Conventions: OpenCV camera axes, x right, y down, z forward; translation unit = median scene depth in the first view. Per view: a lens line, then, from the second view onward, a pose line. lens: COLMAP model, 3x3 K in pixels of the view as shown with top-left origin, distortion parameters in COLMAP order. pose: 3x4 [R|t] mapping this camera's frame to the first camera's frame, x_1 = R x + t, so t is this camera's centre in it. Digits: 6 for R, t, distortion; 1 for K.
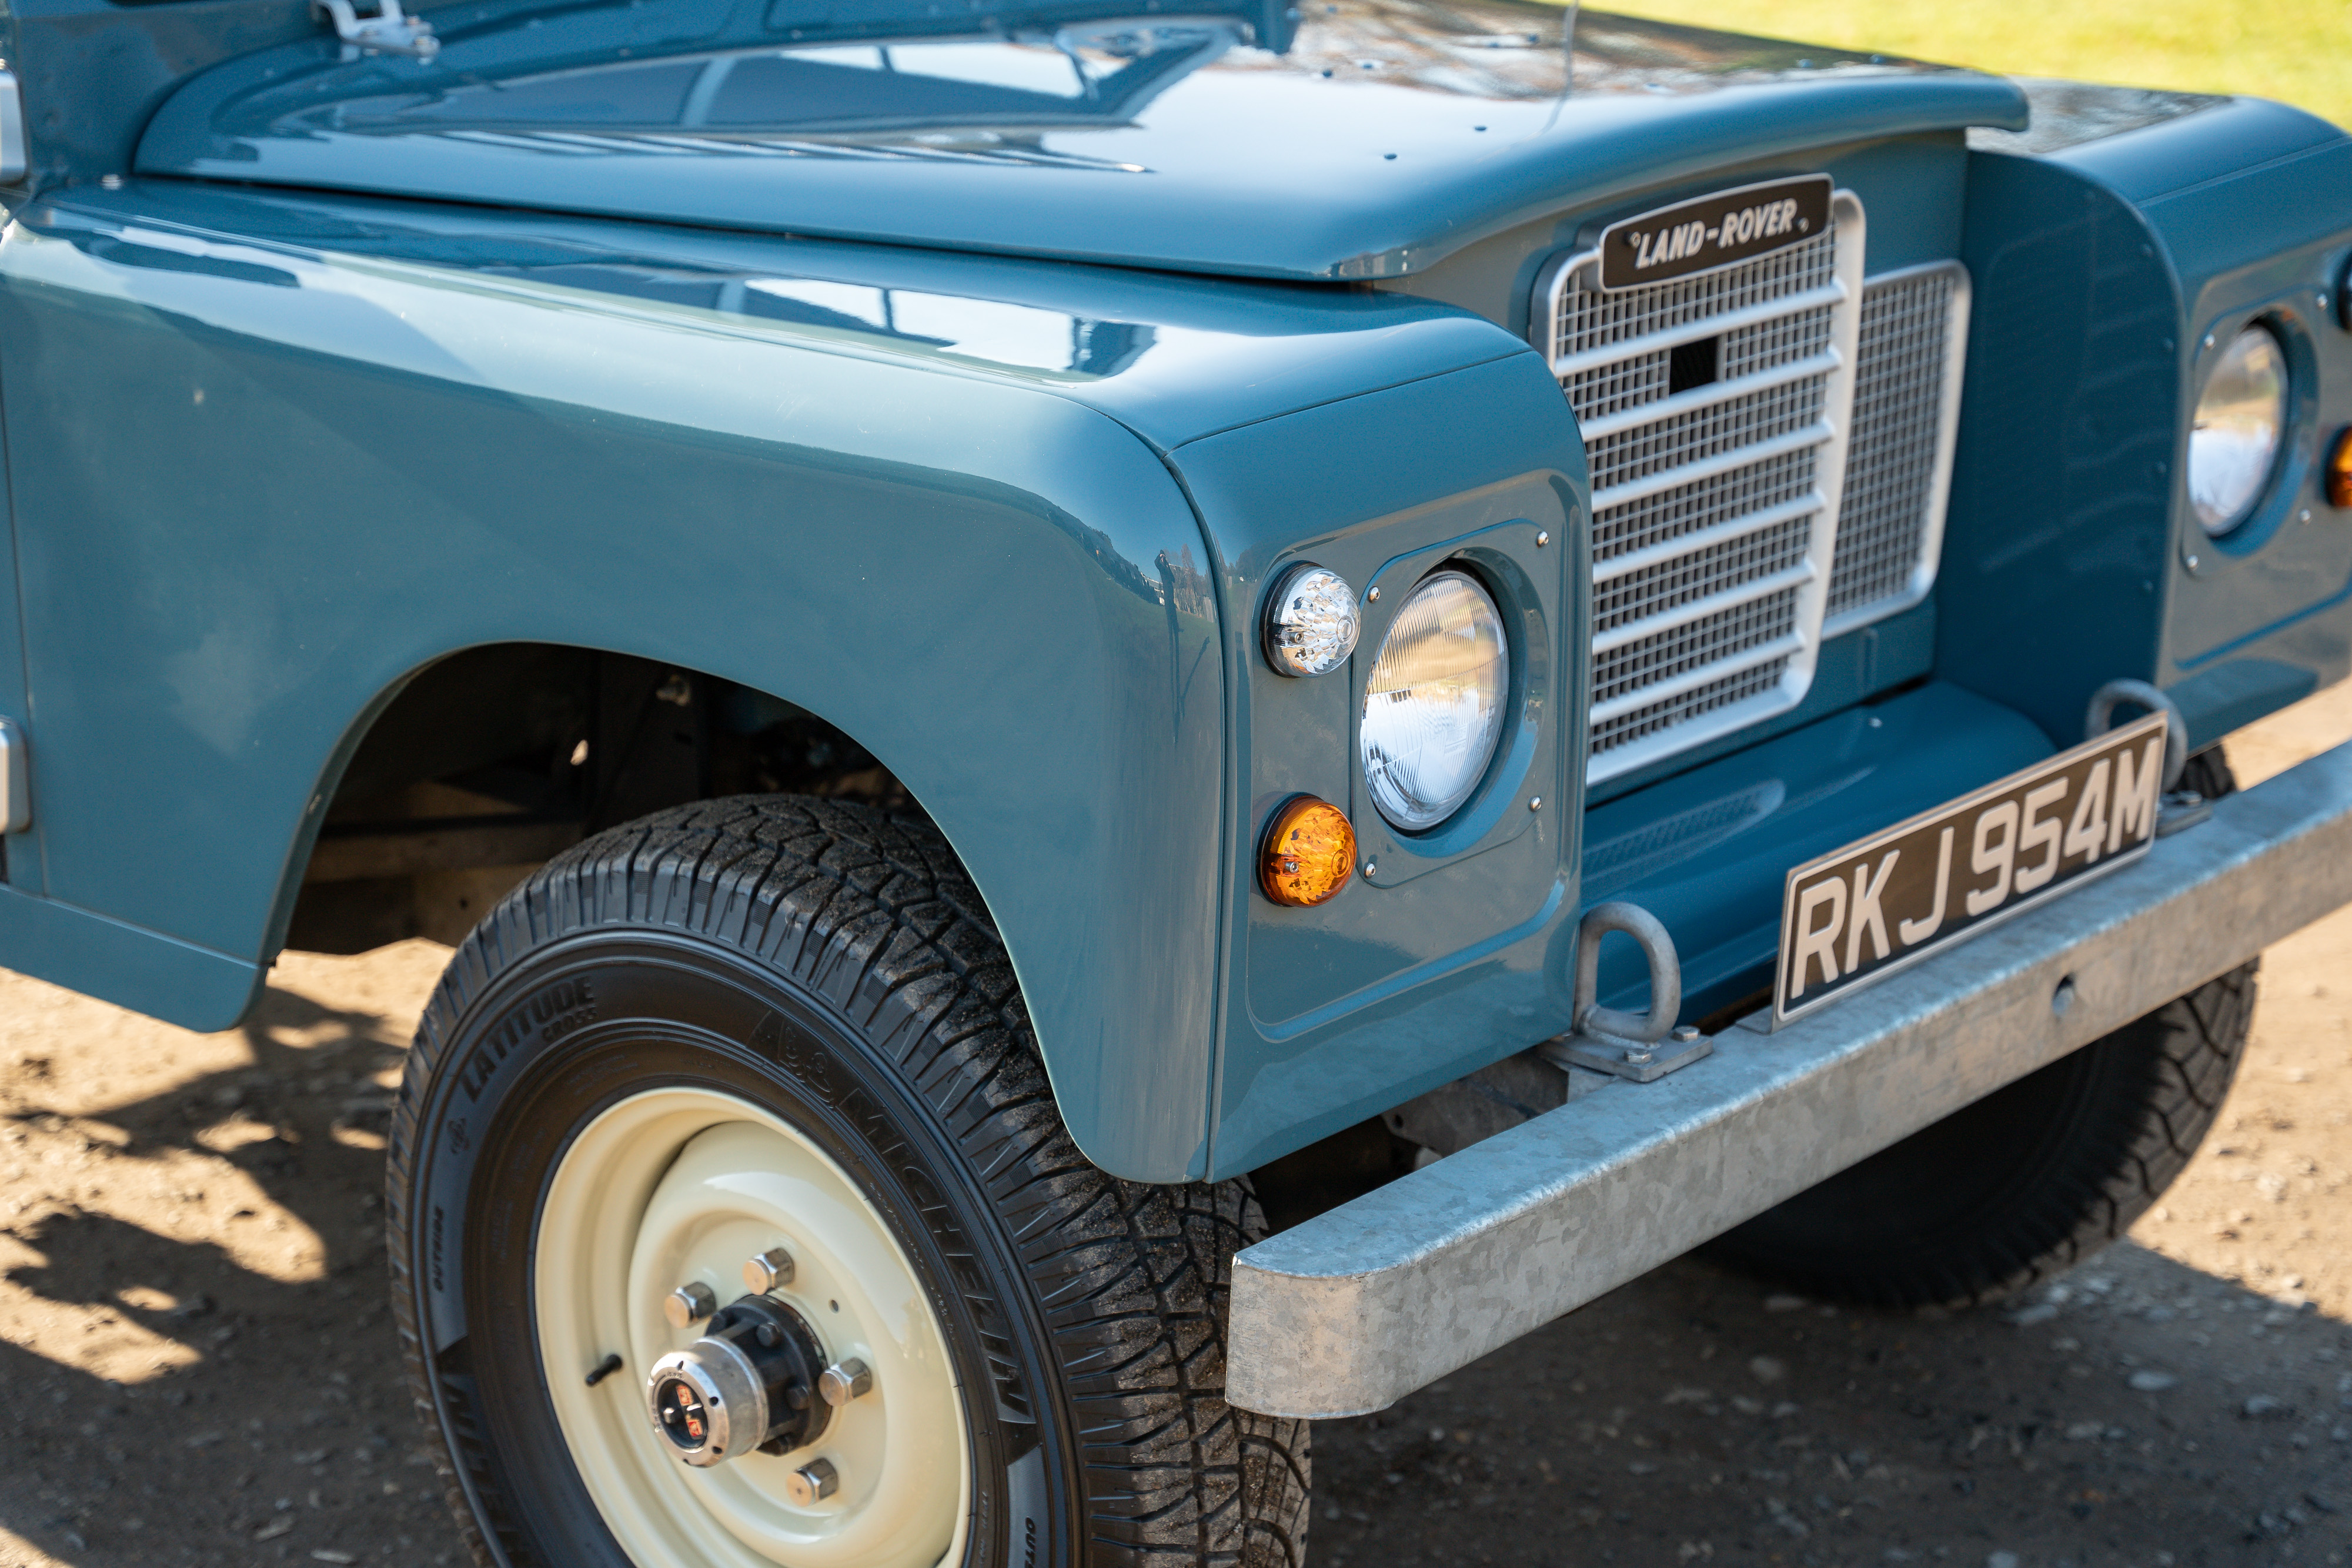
lens RADIAL K [[4510.8, 0, 1176.0], [0, 4510.8, 784.0], [0, 0, 1]] dist [0.201920, 0.036796]
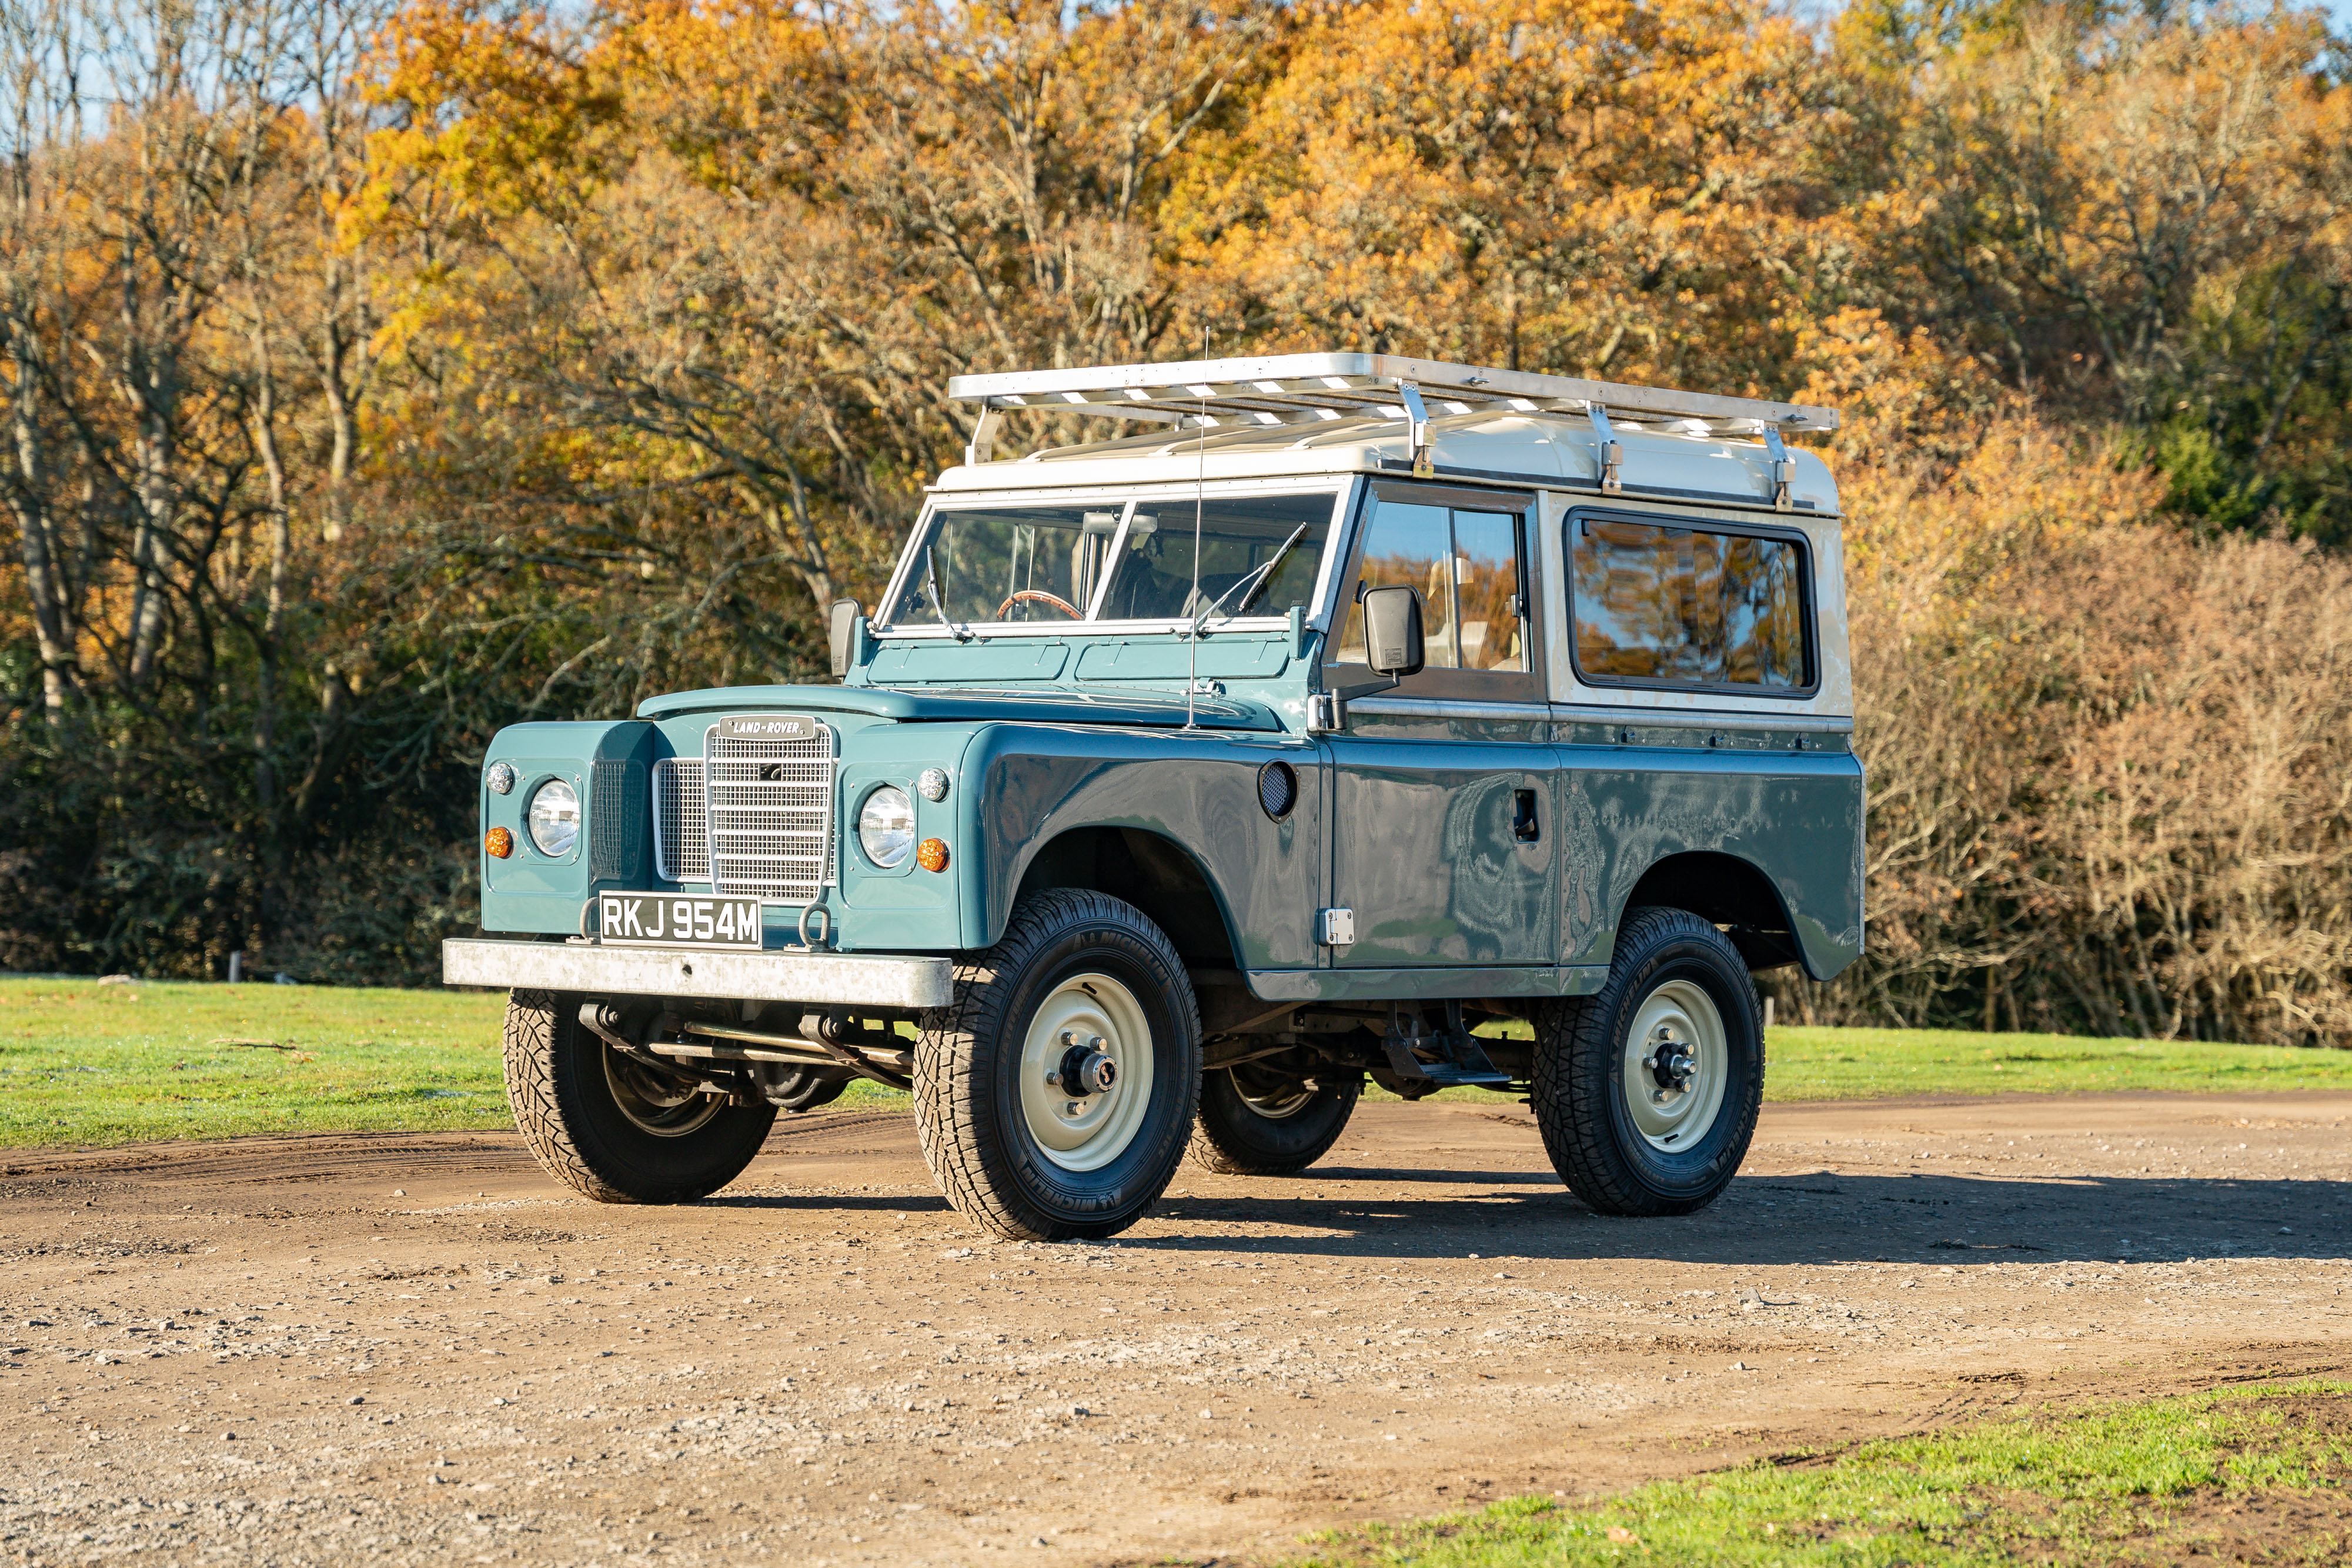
lens RADIAL K [[4750.4, 0, 1183.6], [0, 4750.4, 864.4], [0, 0, 1]] dist [0.181769, -0.135163]
pose [[-0.016991, 0.004047, -0.999847, 3.333213], [-0.310025, 0.950685, 0.009116, -0.150518], [0.950576, 0.310133, -0.014899, 1.346828]]
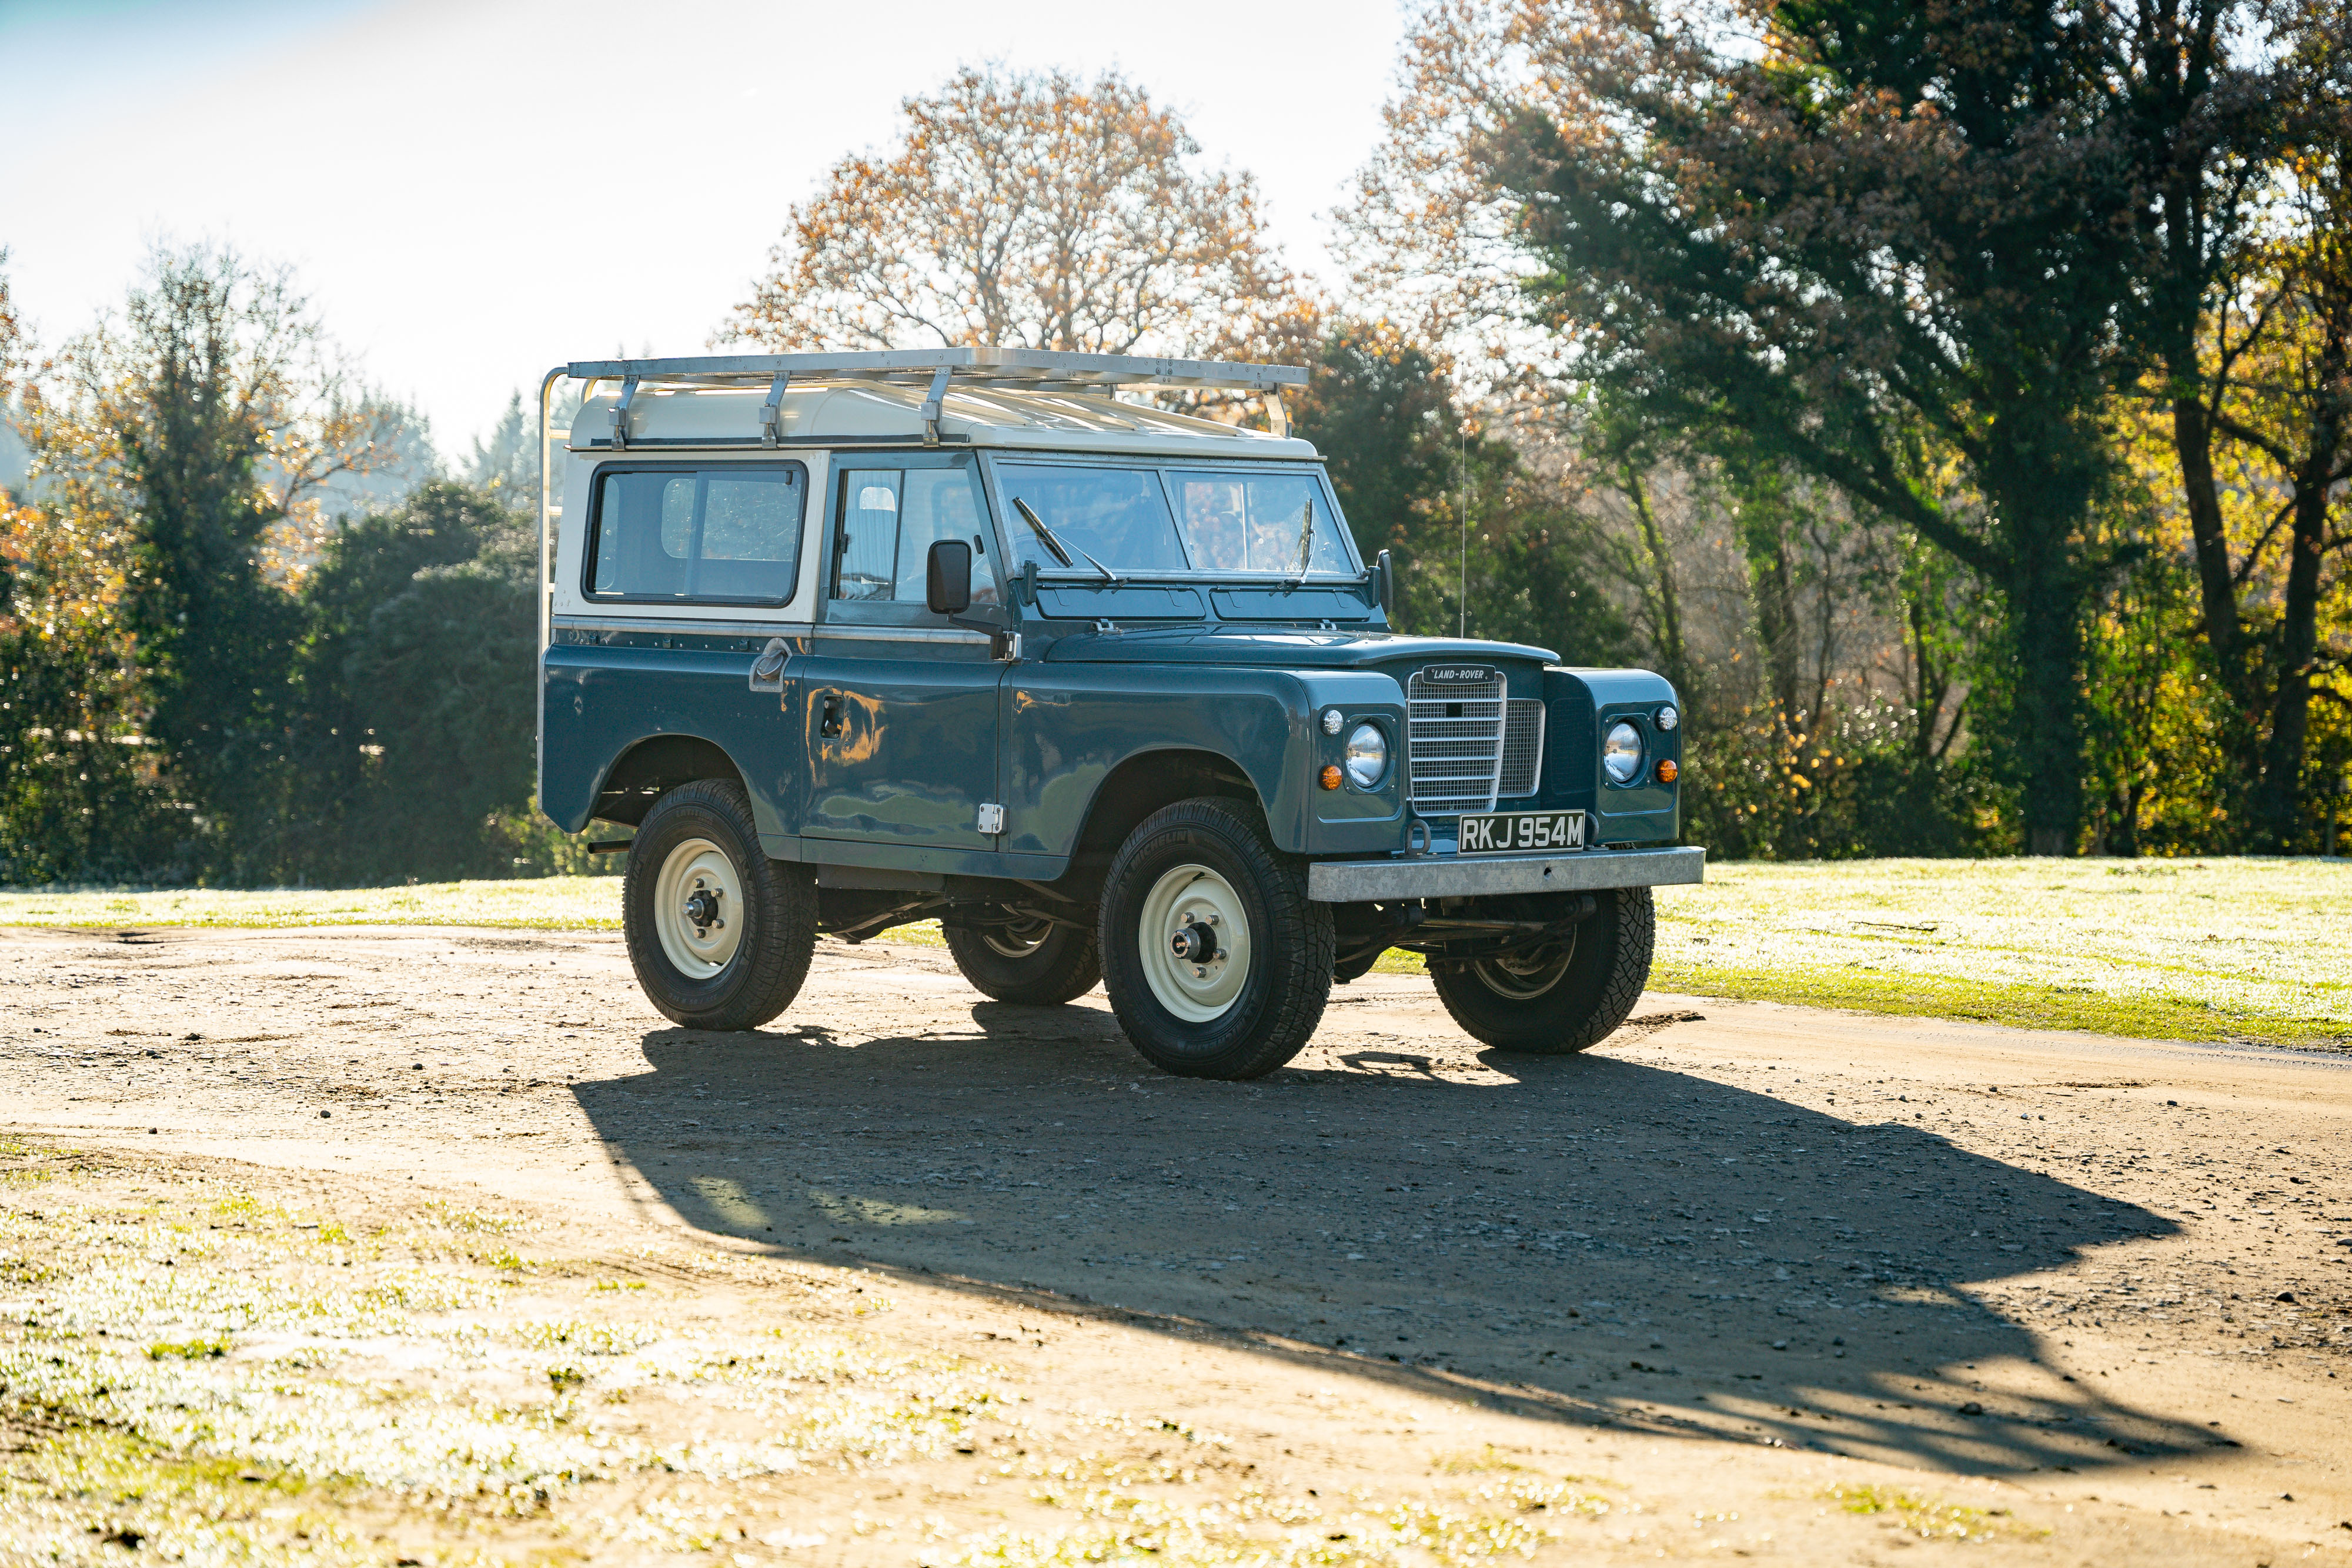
lens RADIAL K [[4750.4, 0, 1183.6], [0, 4750.4, 864.4], [0, 0, 1]] dist [0.181769, -0.135163]
pose [[0.995764, 0.017044, -0.090355, 0.252968], [-0.038210, 0.970507, -0.238024, 0.993608], [0.083634, 0.240468, 0.967047, -2.843980]]
